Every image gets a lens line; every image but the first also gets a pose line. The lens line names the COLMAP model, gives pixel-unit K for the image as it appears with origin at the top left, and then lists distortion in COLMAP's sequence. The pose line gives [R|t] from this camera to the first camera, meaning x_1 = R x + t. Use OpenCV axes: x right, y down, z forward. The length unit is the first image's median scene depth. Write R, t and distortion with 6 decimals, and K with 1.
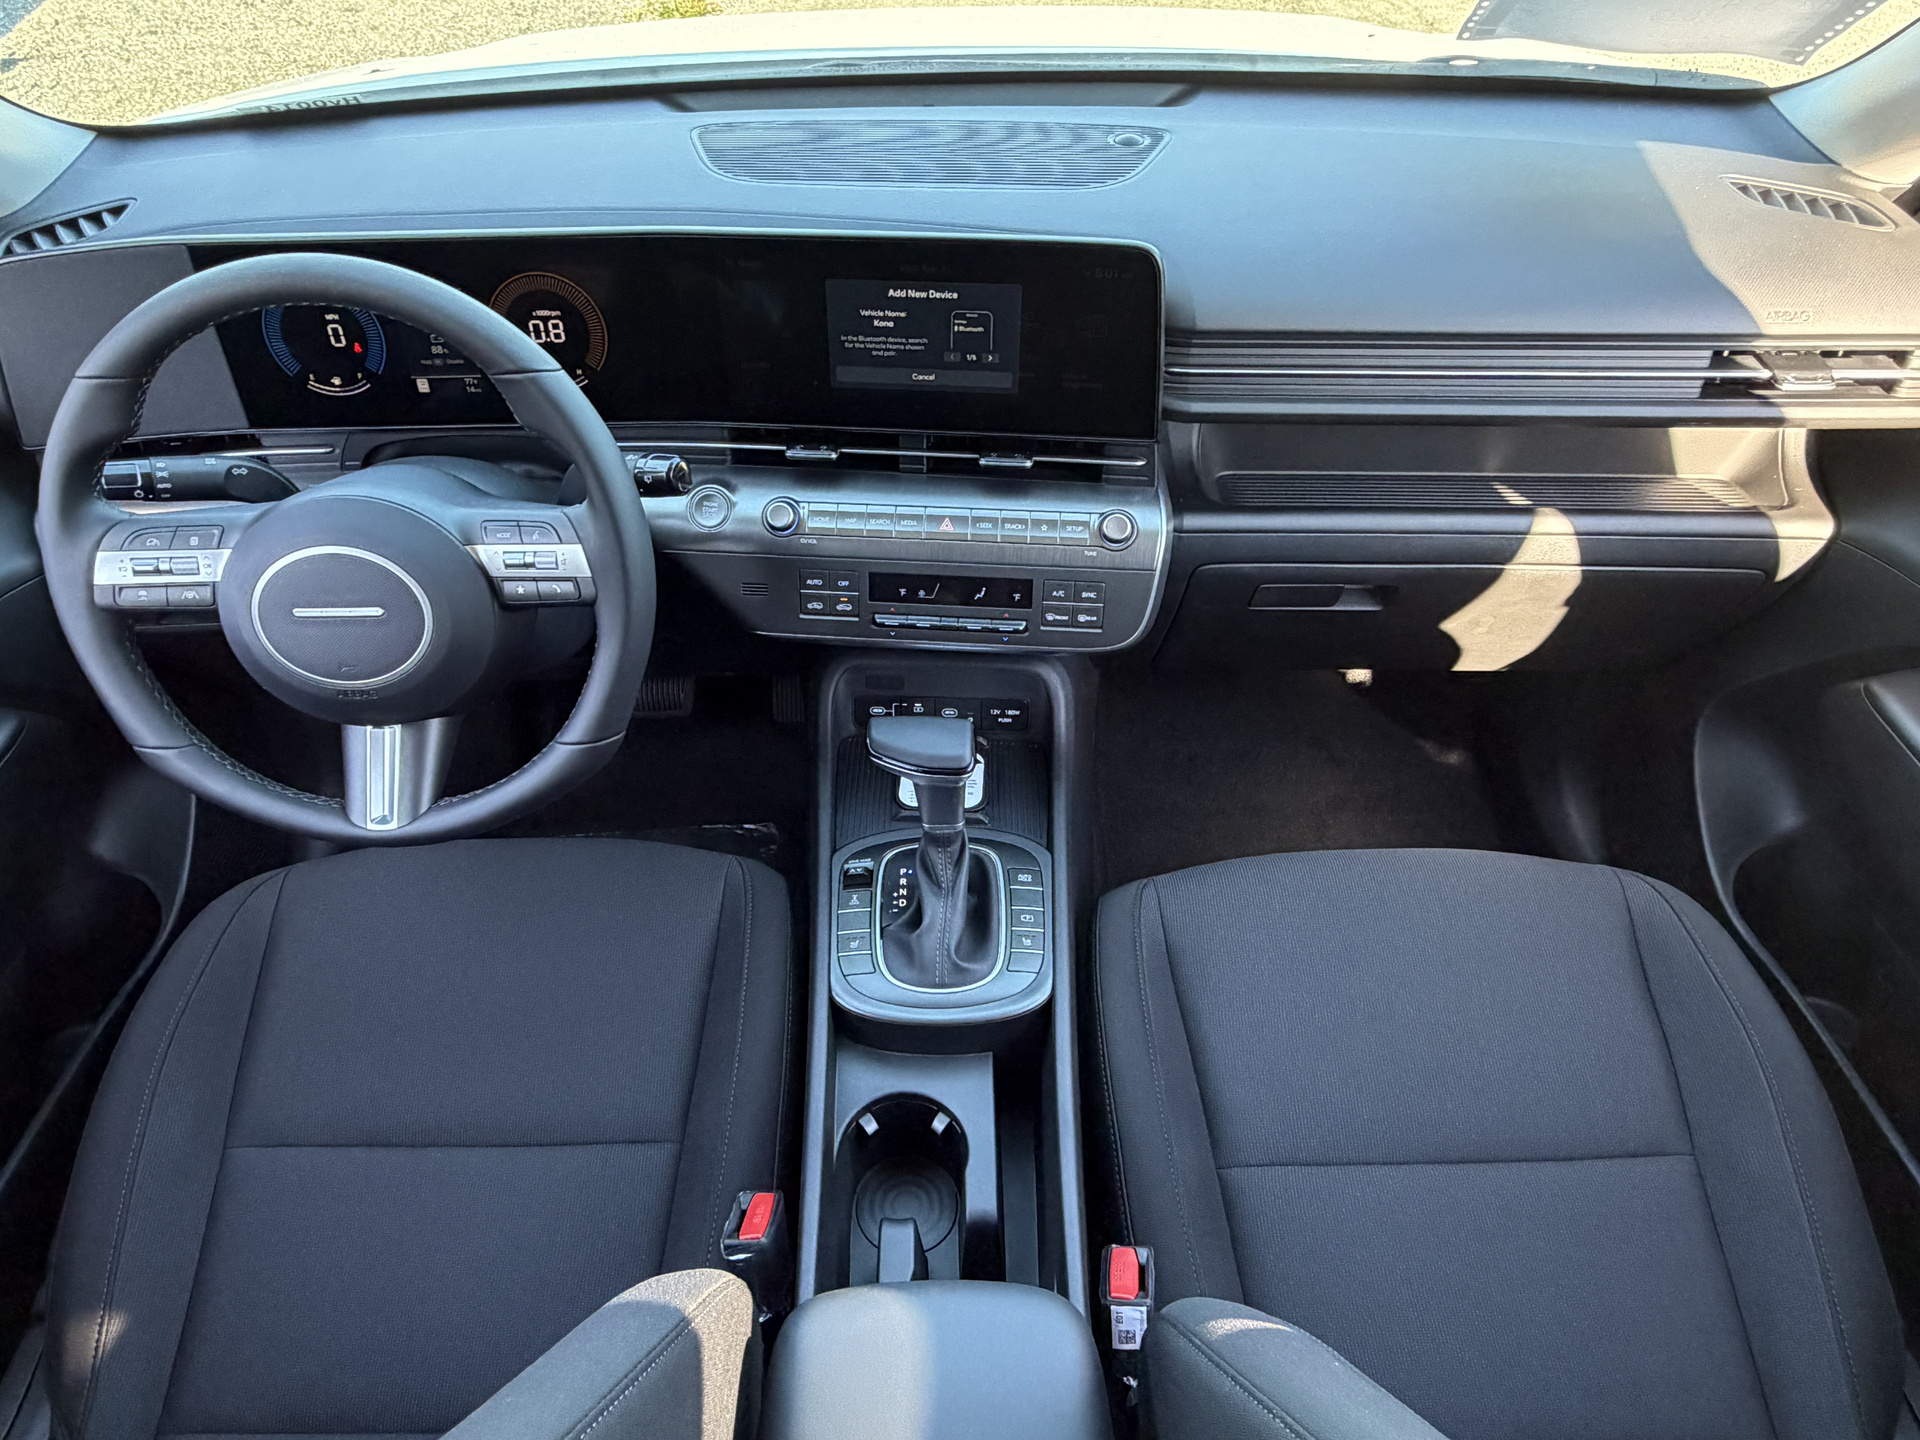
lens RADIAL K [[1227.2, 0, 930.8], [0, 1227.2, 719.3], [0, 0, 1]] dist [0.003450, 0.001056]
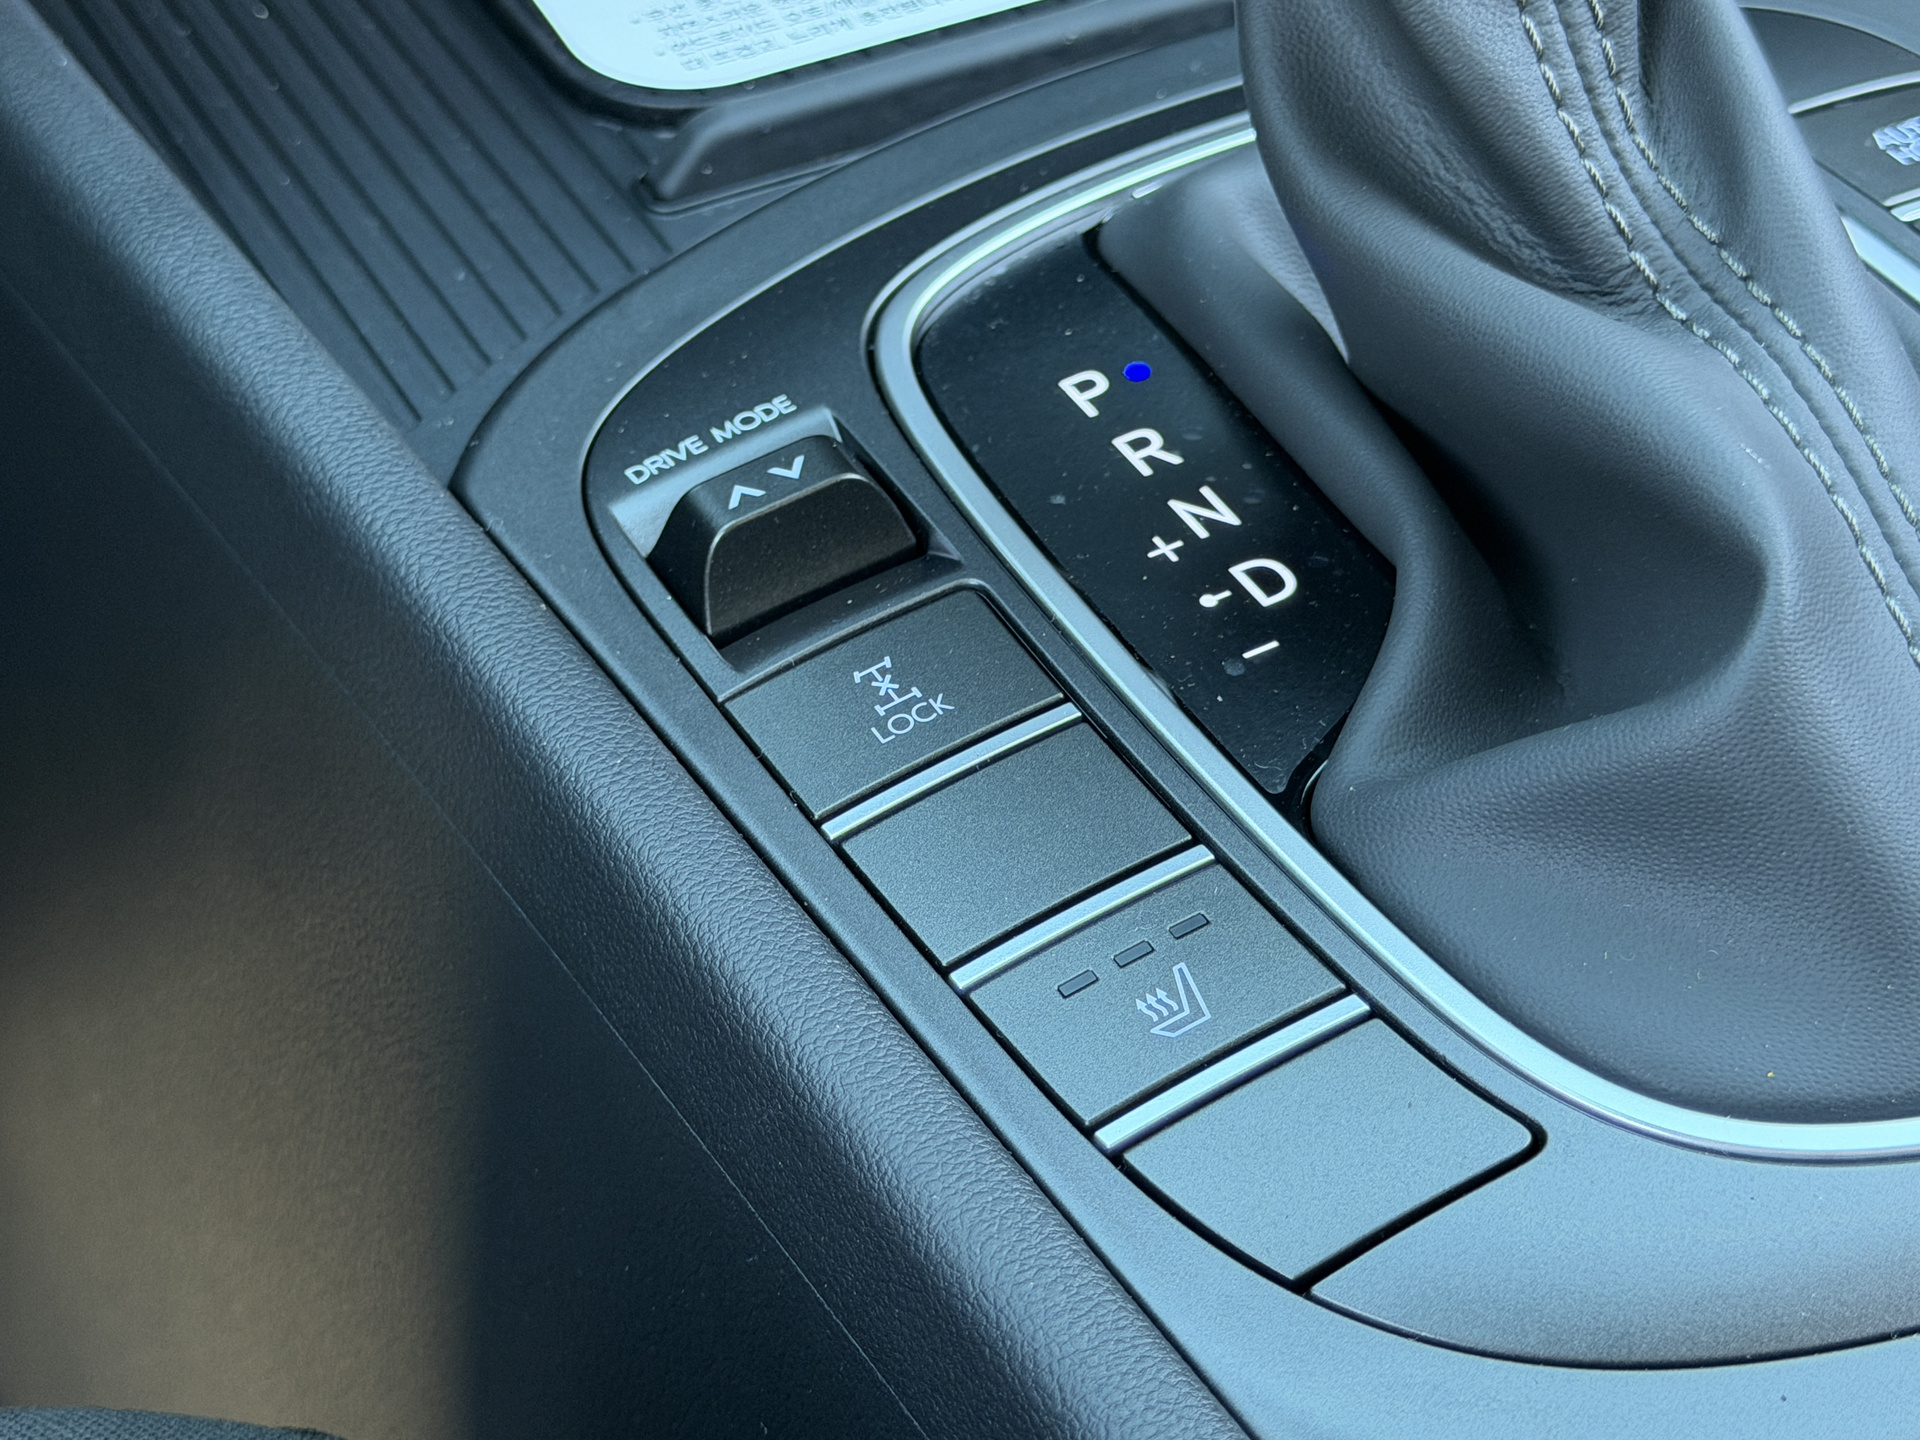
lens RADIAL K [[3514.1, 0, 960.0], [0, 3514.1, 720.0], [0, 0, 1]] dist [0.022524, 0.433785]
pose [[0.865587, -0.330005, 0.376638, -0.186268], [0.316967, 0.943350, 0.098097, 0.122603], [-0.387674, 0.034471, 0.921152, 0.718449]]
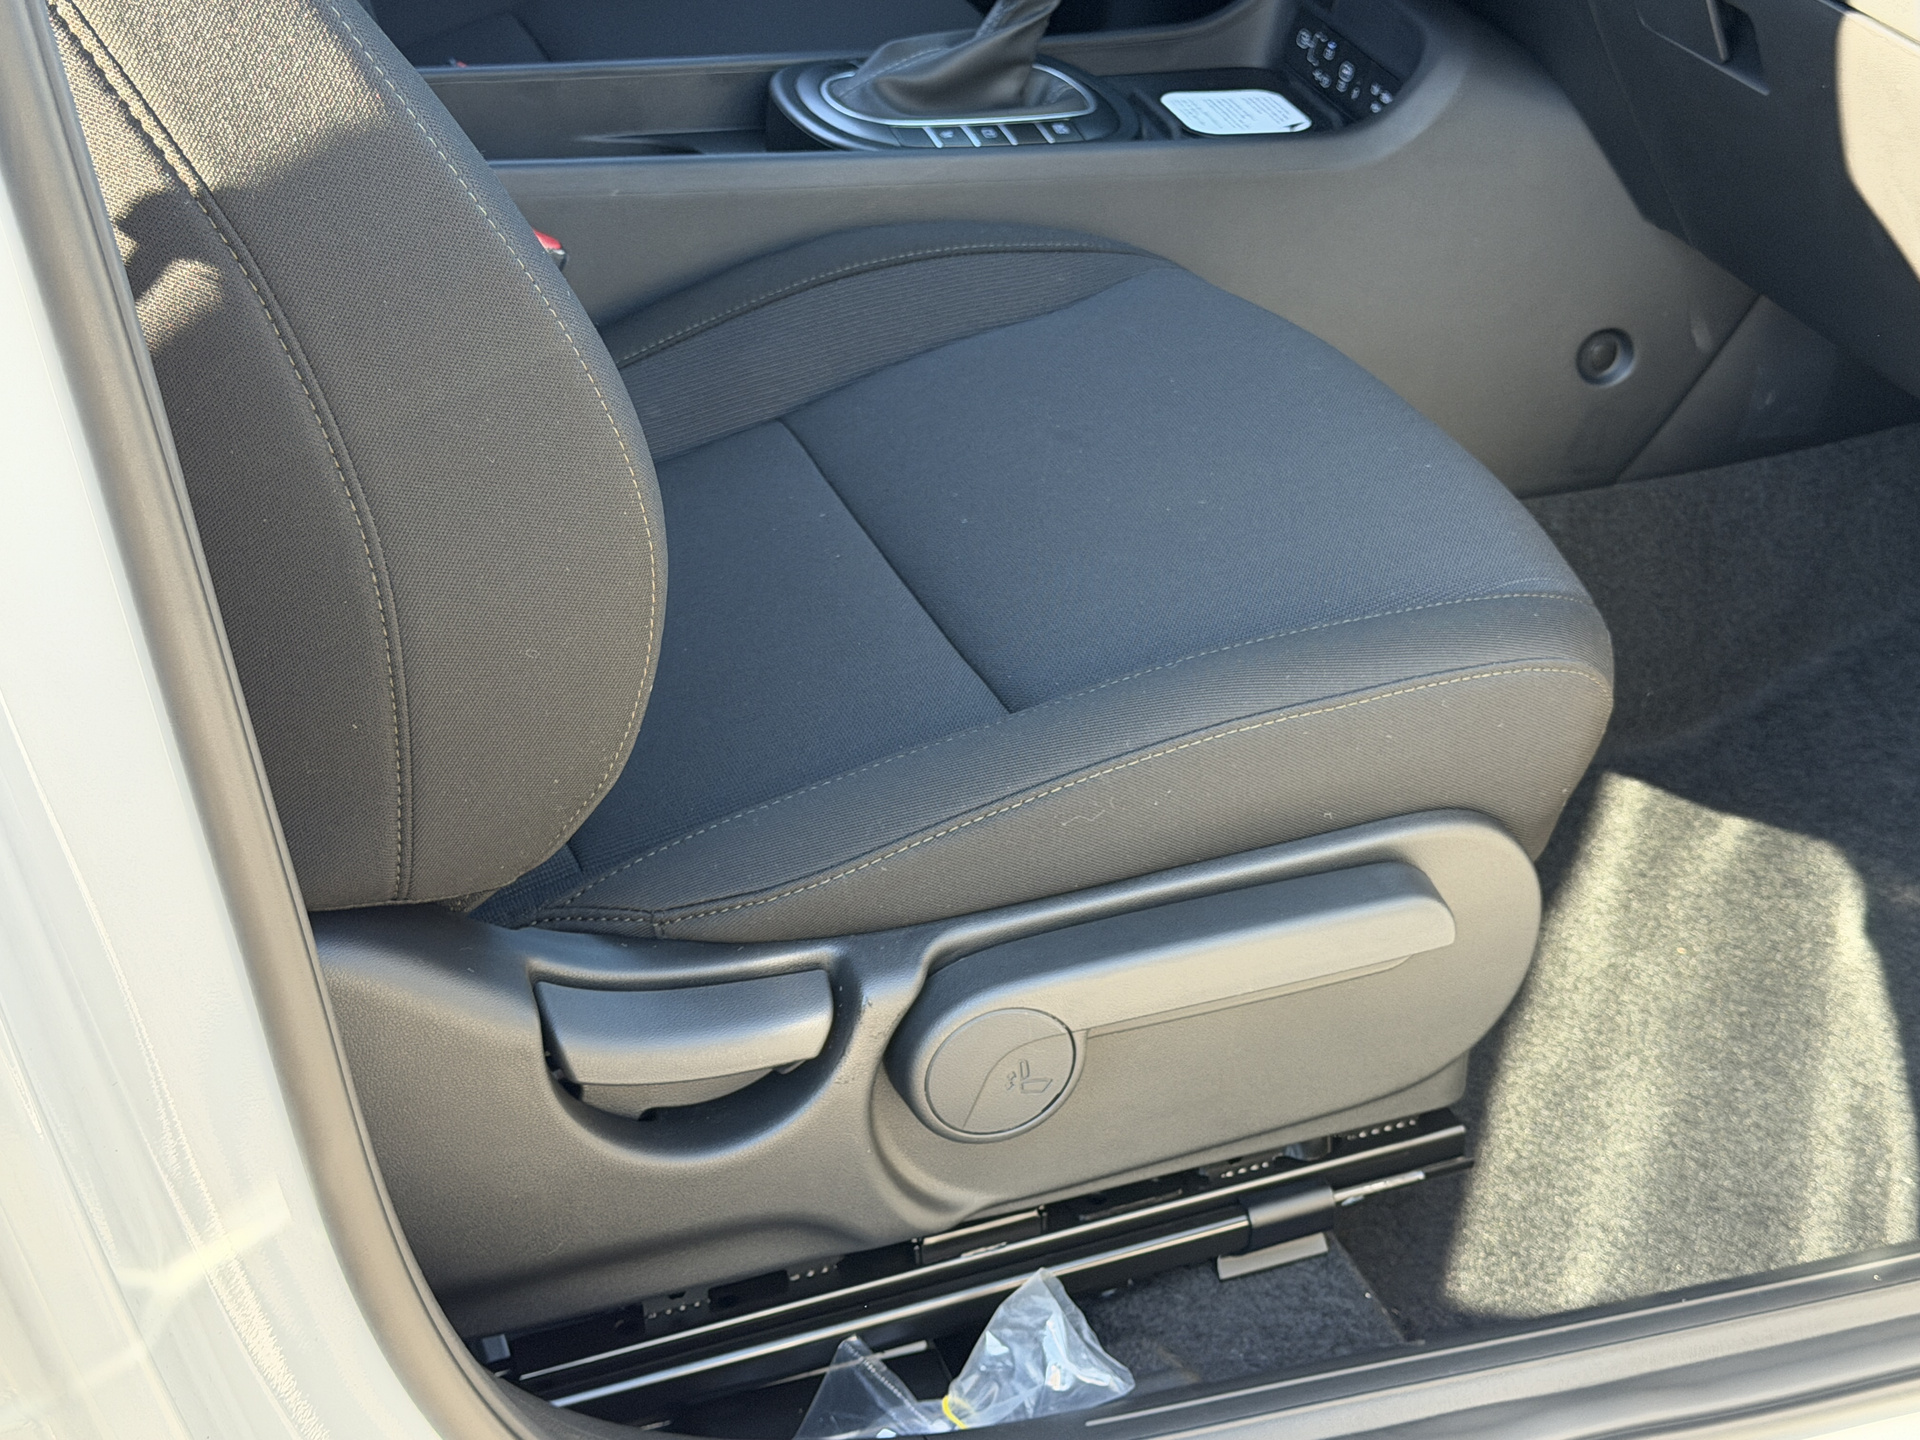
lens RADIAL K [[2917.1, 0, 960.0], [0, 2917.1, 720.0], [0, 0, 1]] dist [0.073840, -0.132018]
pose [[0.334941, 0.491077, -0.804150, 1.580033], [-0.666296, 0.726890, 0.166374, 0.141291], [0.666231, 0.480077, 0.570668, 0.211853]]
